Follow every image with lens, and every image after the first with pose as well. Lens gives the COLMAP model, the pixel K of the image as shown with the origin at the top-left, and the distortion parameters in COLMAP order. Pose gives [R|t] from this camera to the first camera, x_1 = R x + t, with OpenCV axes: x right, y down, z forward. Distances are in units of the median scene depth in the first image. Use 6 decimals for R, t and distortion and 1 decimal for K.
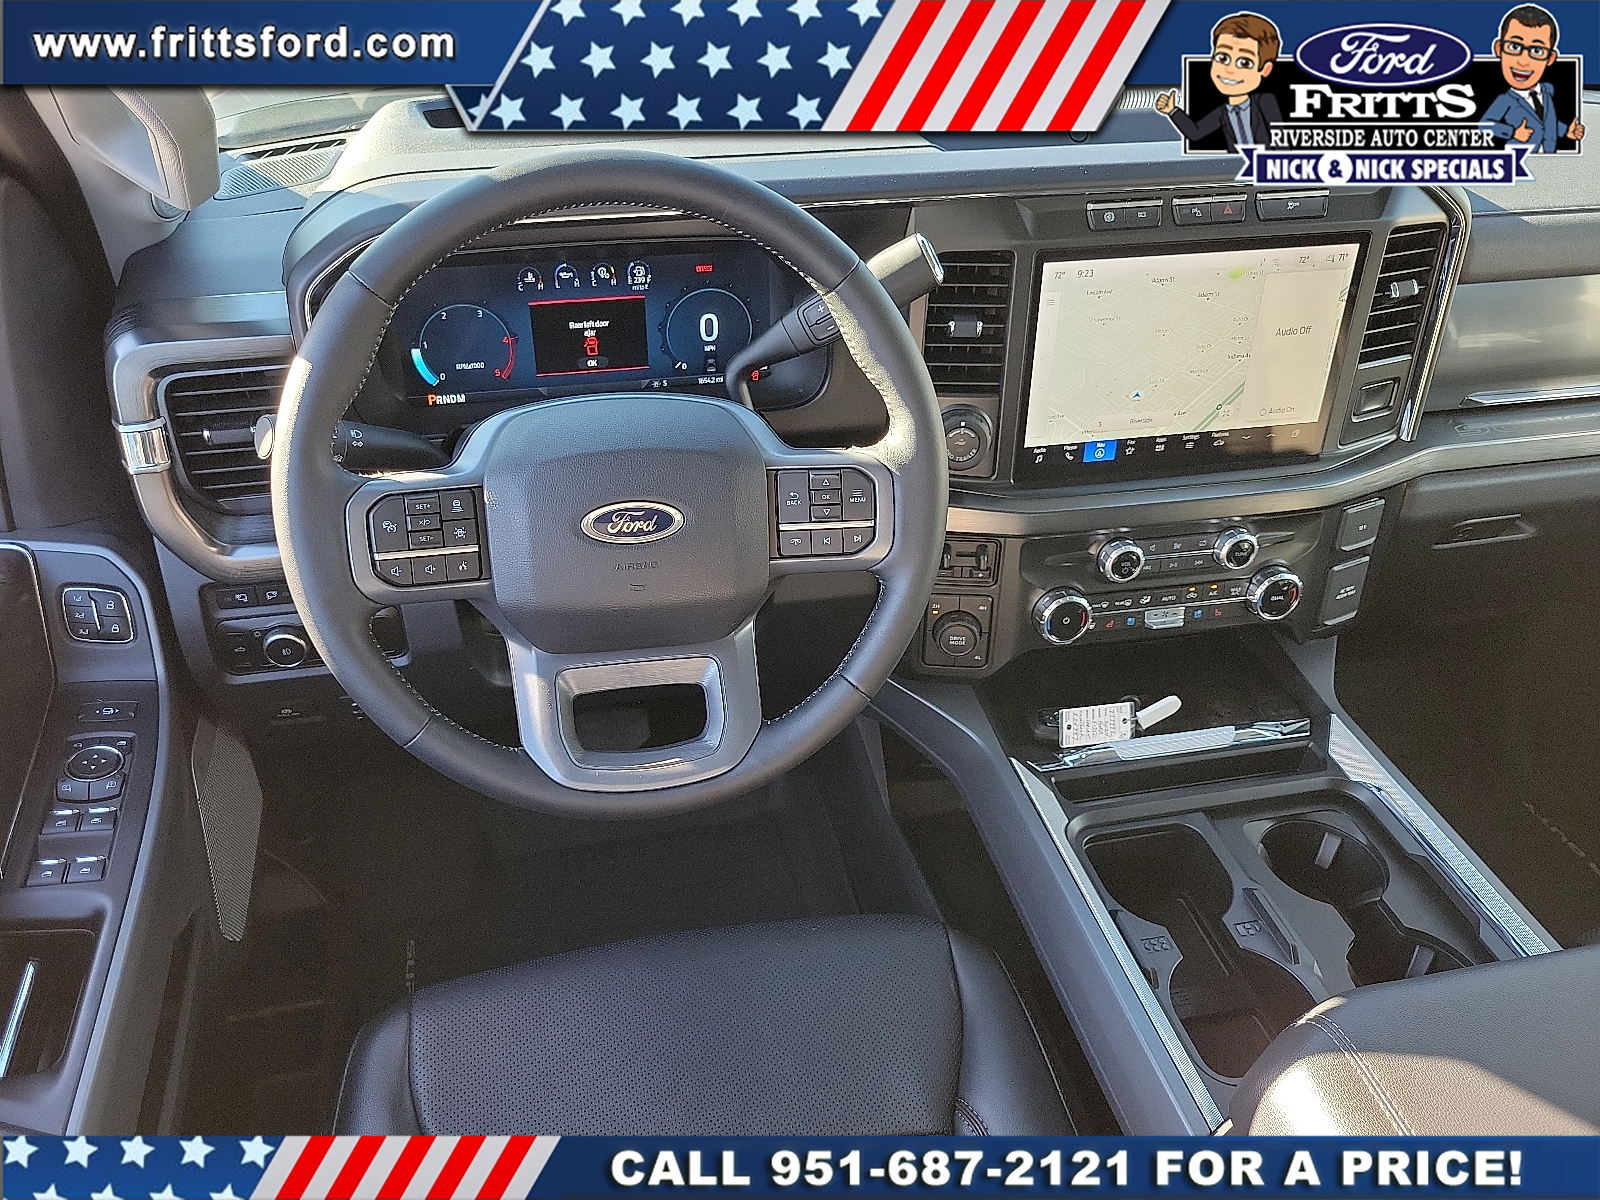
lens RADIAL K [[1208.7, 0, 782.2], [0, 1208.7, 609.0], [0, 0, 1]] dist [0.052196, -0.054121]
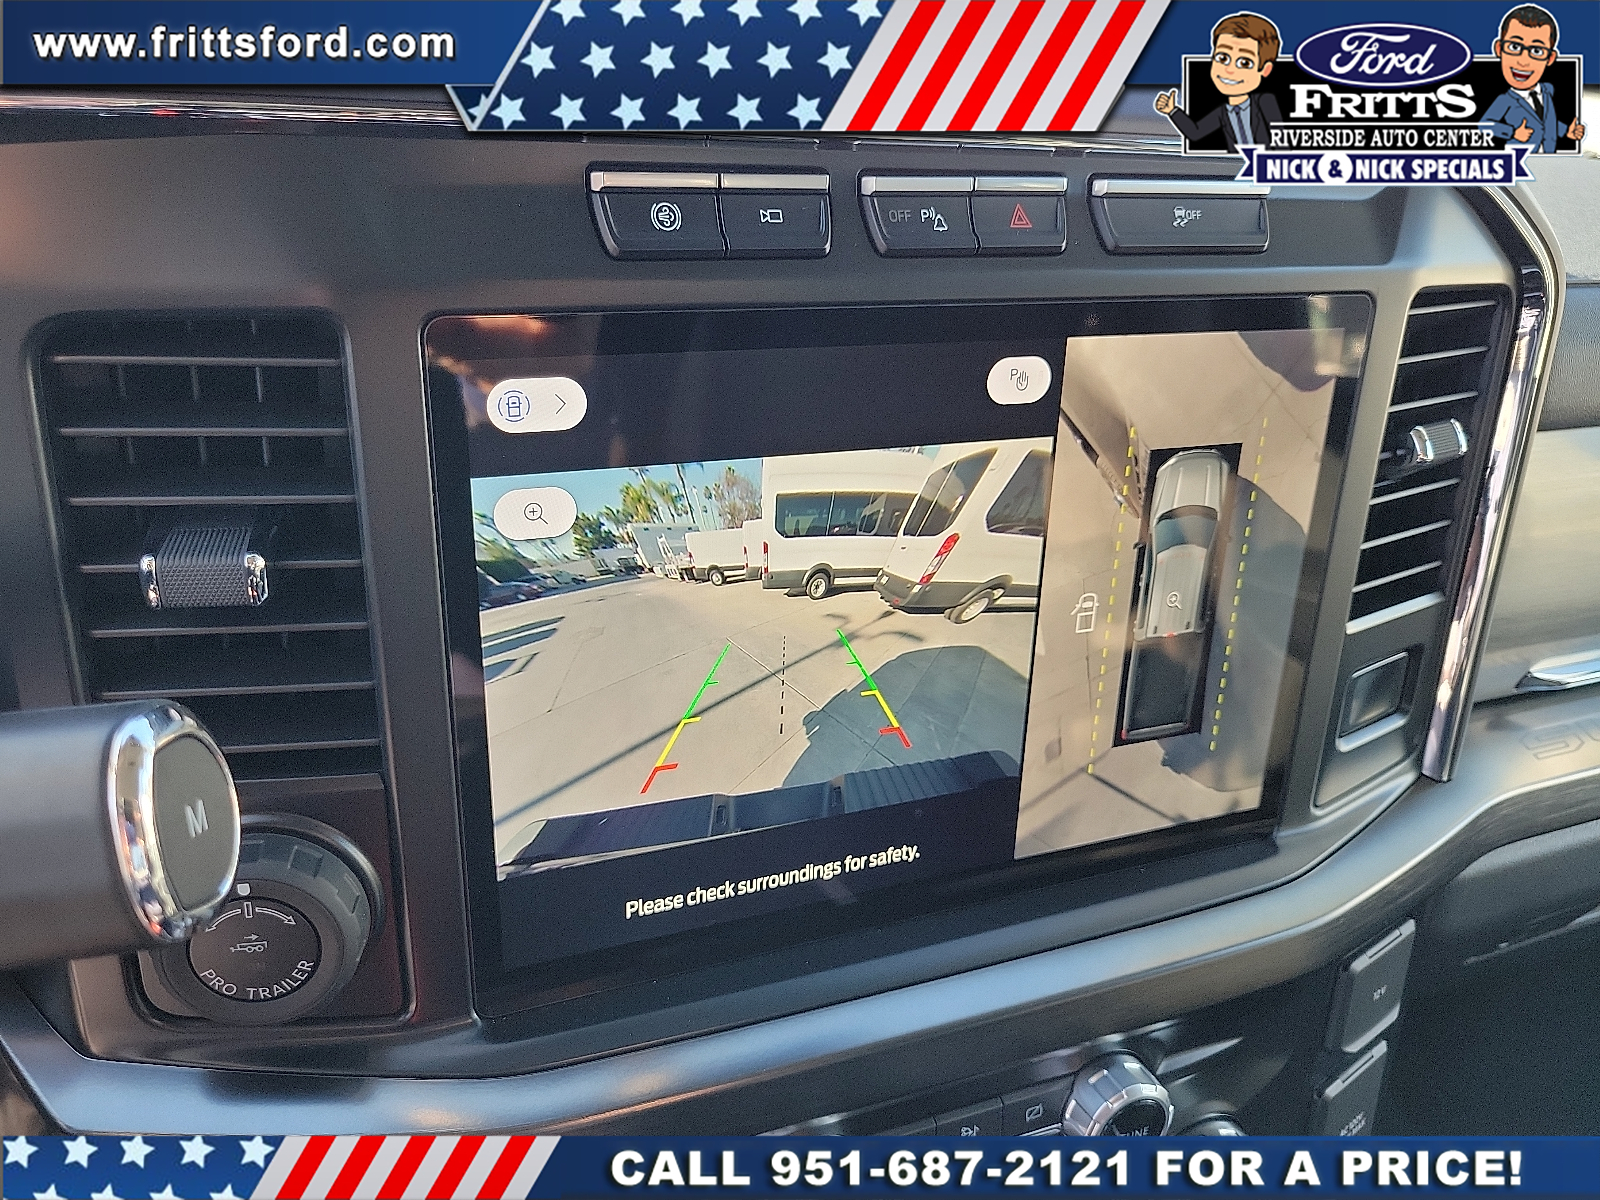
lens RADIAL K [[1185.1, 0, 782.0], [0, 1185.1, 608.0], [0, 0, 1]] dist [0.046536, -0.044255]
pose [[0.985825, -0.038010, 0.163416, 0.224945], [0.062610, 0.986983, -0.148136, -0.162046], [-0.155658, 0.156268, 0.975372, 0.656744]]
